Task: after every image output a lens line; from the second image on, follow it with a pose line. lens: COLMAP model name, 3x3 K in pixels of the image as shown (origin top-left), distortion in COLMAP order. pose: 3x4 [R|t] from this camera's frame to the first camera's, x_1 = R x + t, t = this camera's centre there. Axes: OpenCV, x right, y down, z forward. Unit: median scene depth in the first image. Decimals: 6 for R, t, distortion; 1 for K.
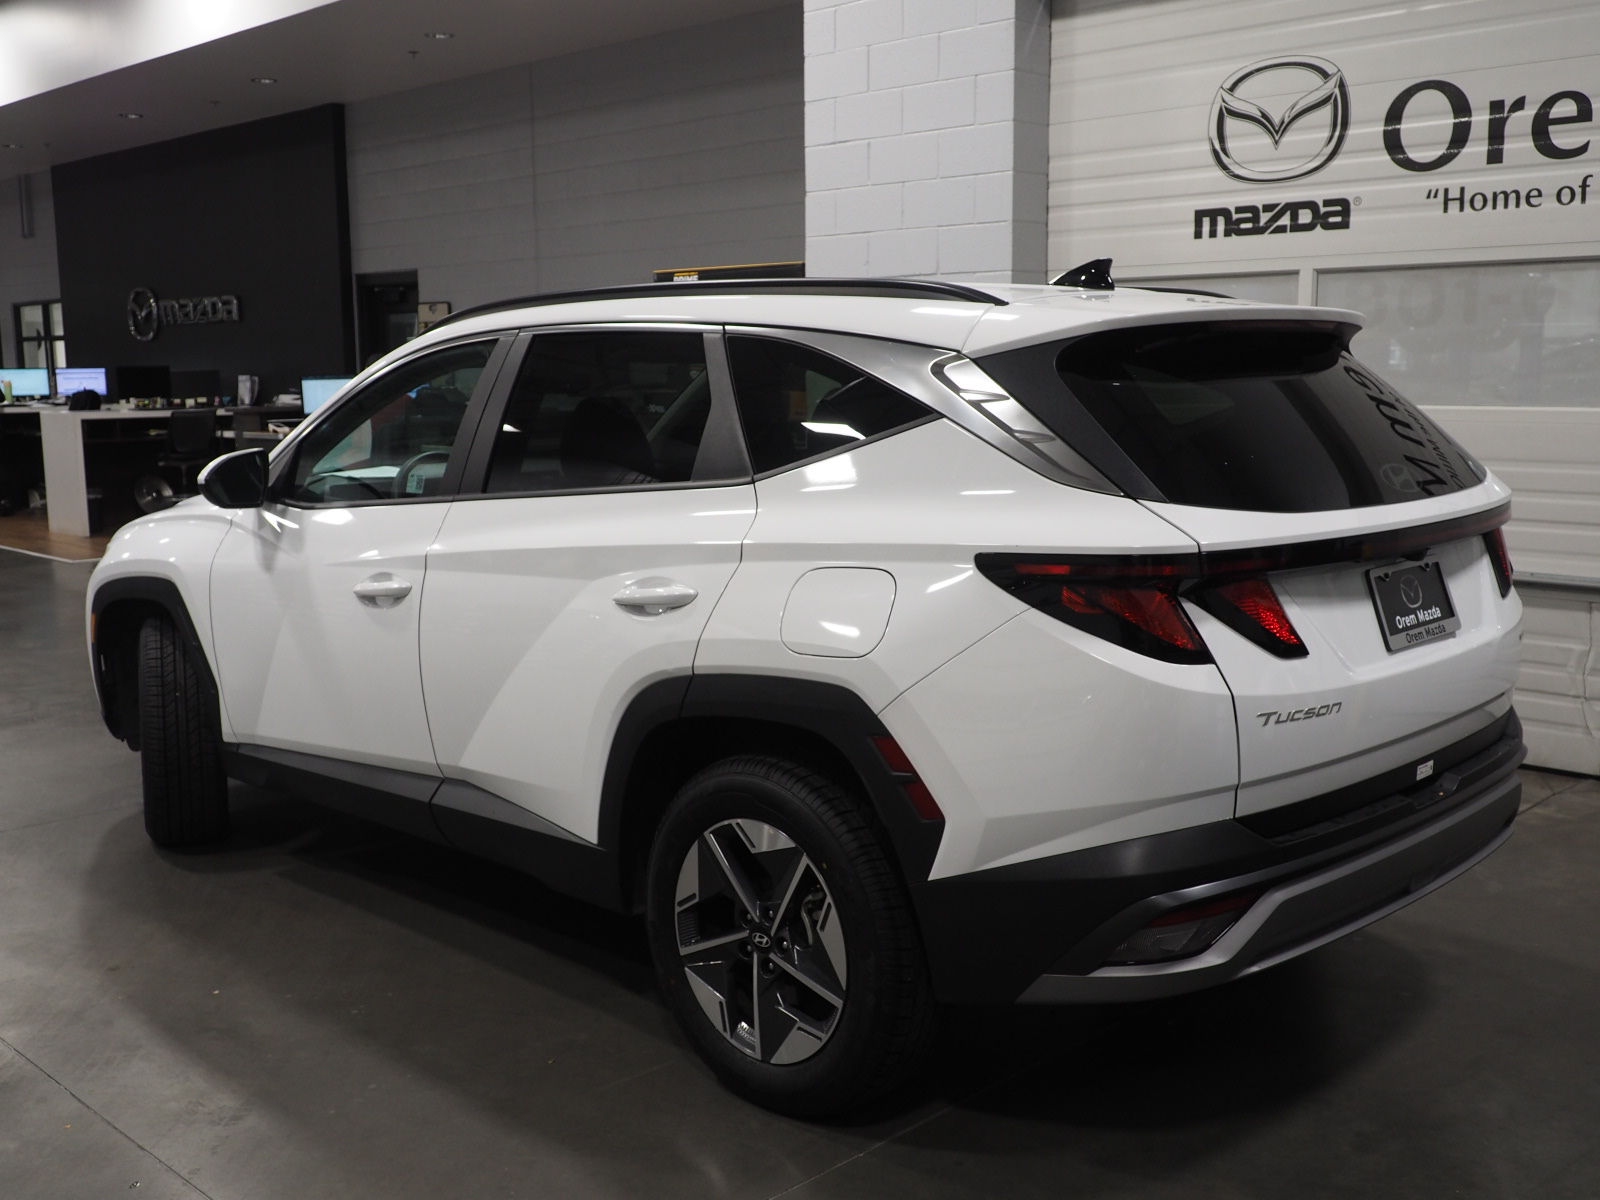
lens RADIAL K [[1757.5, 0, 792.6], [0, 1757.5, 631.2], [0, 0, 1]] dist [0.032883, -0.022753]
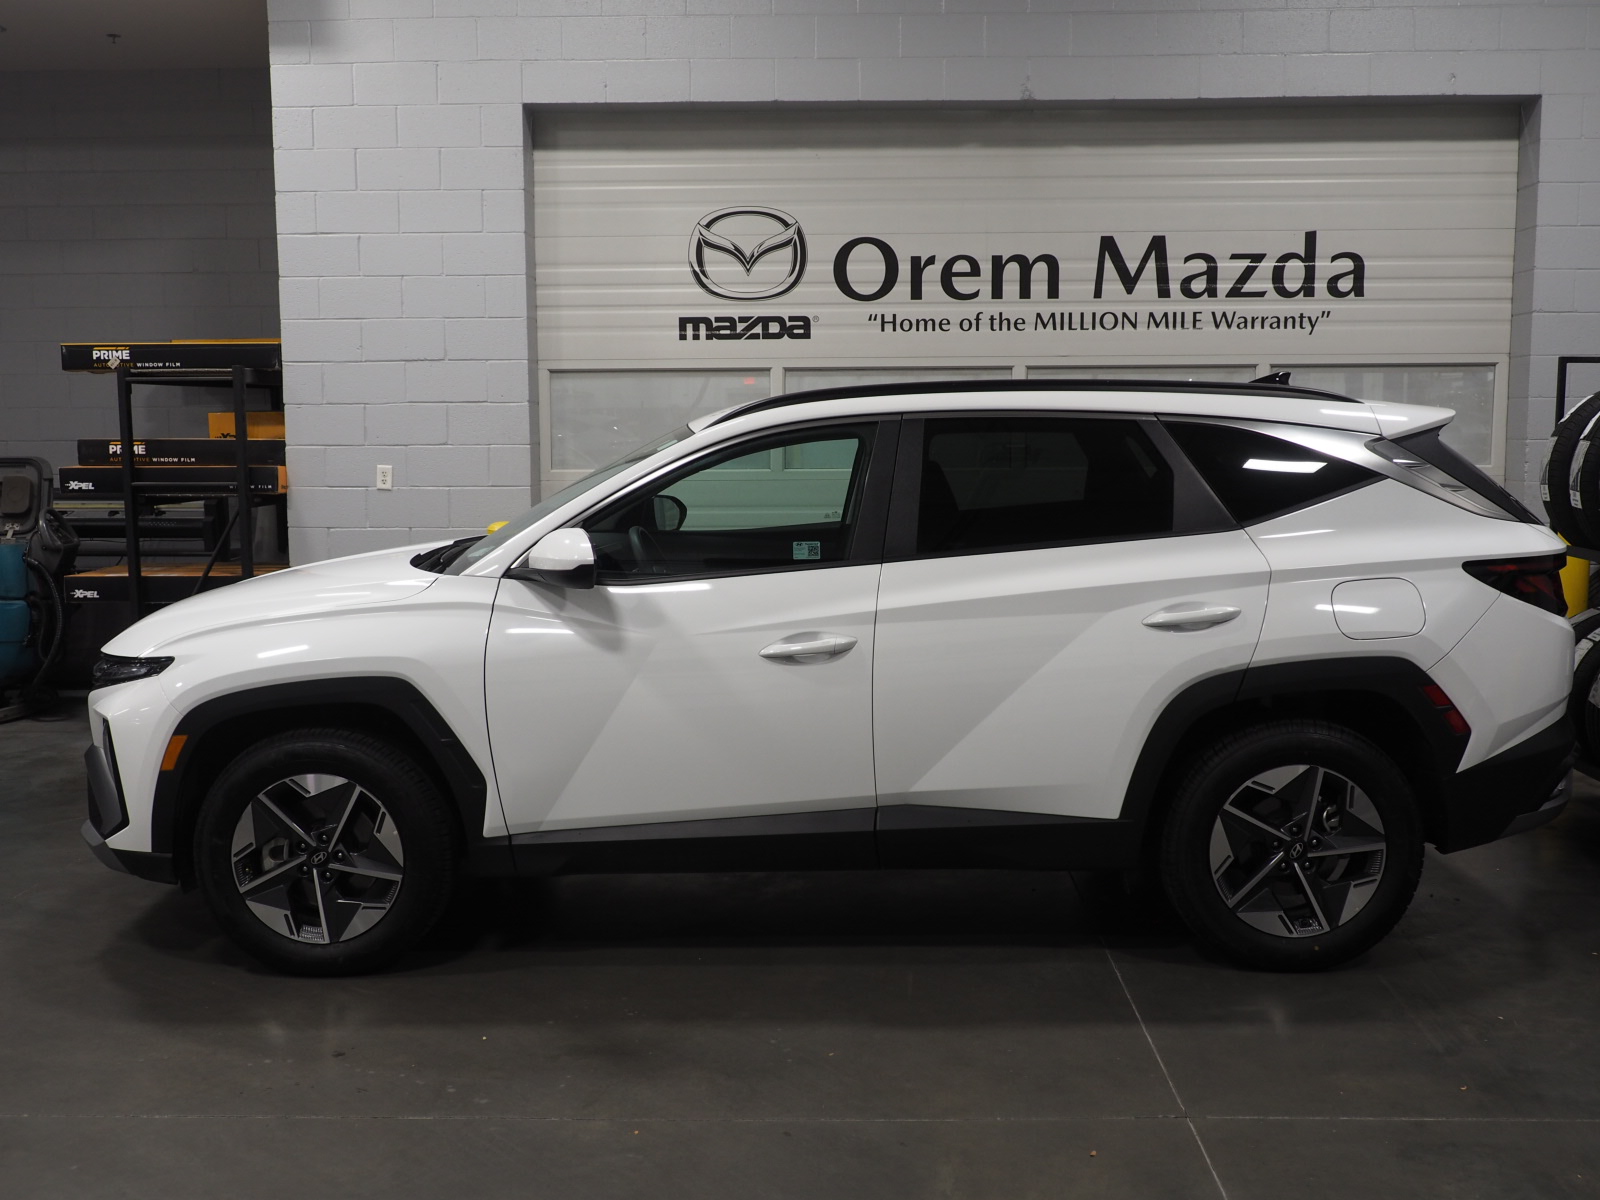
lens RADIAL K [[1578.4, 0, 791.1], [0, 1578.4, 599.4], [0, 0, 1]] dist [-0.002219, 0.000014]
pose [[0.696972, -0.079382, 0.712692, -0.568030], [0.111917, 0.993717, 0.001234, -0.033922], [-0.708312, 0.078902, 0.701476, 0.182975]]
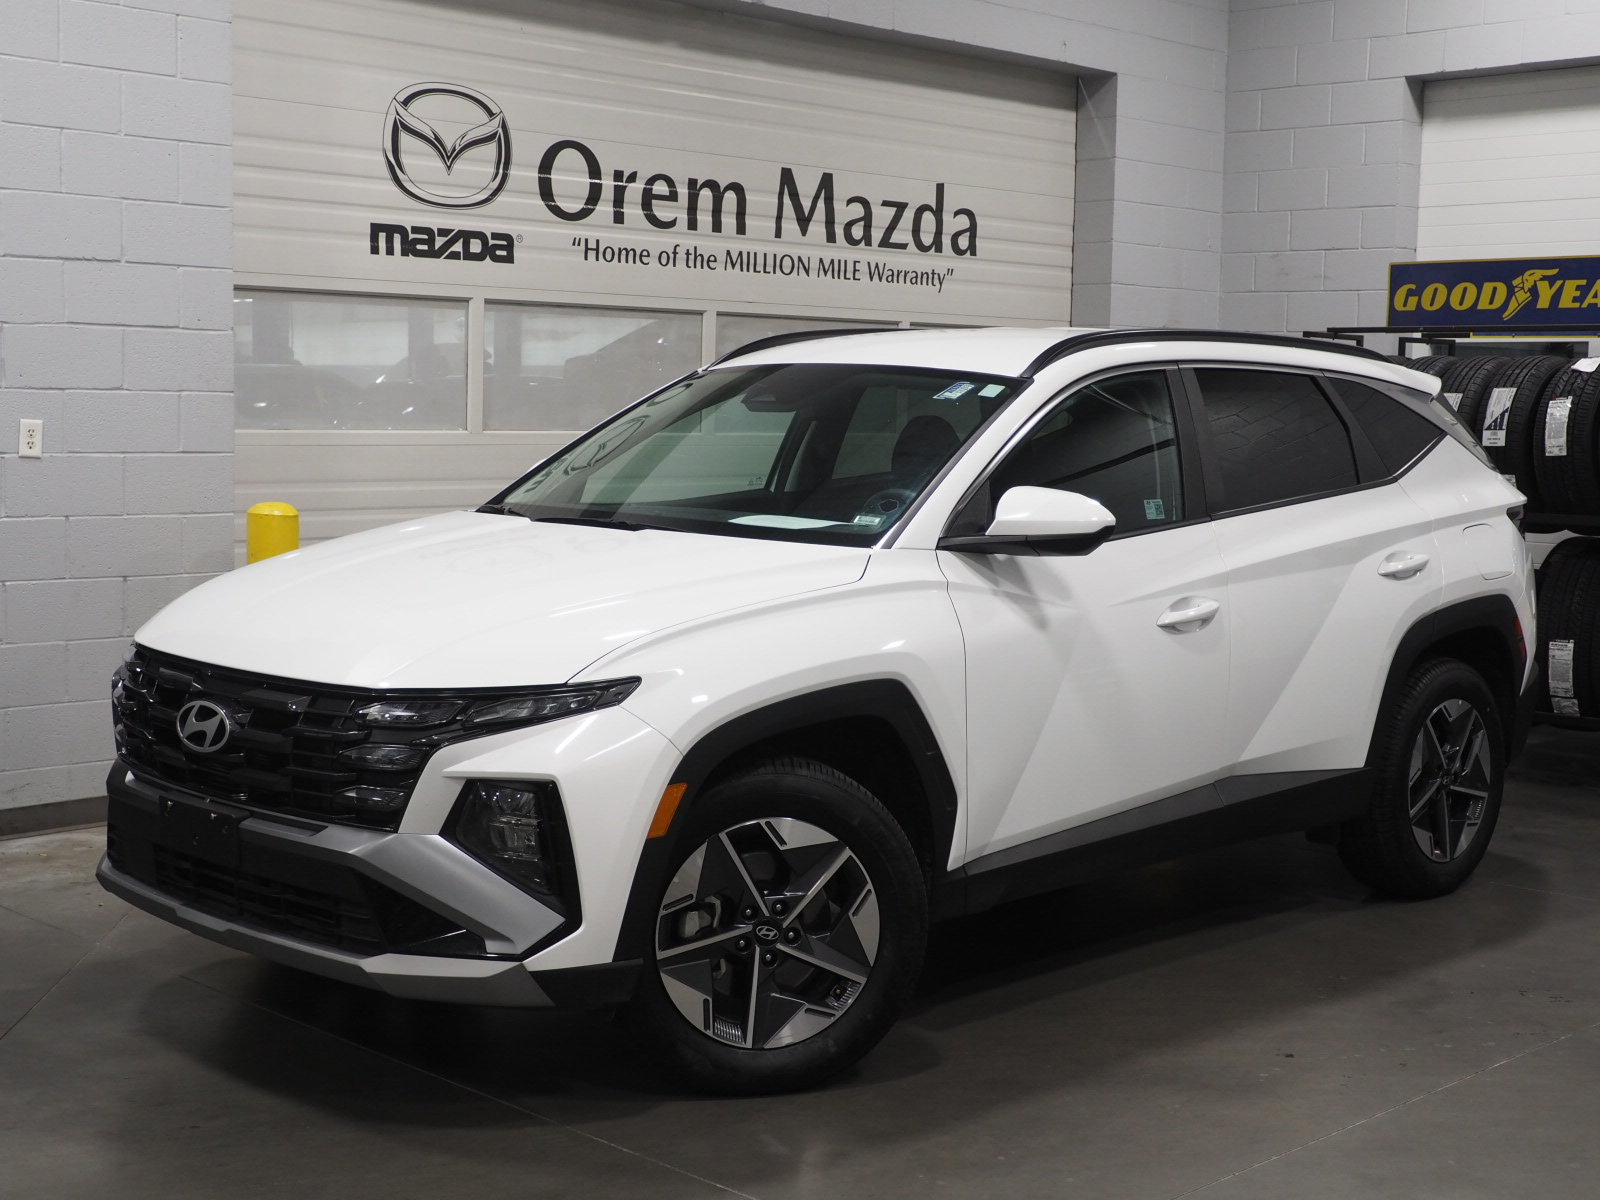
lens RADIAL K [[2051.8, 0, 800.0], [0, 2051.8, 600.0], [0, 0, 1]] dist [0.006687, -0.062377]
pose [[0.010455, -0.089768, 0.995908, -0.910876], [0.138012, 0.986560, 0.087477, -0.114537], [-0.990375, 0.136532, 0.022704, 0.832504]]
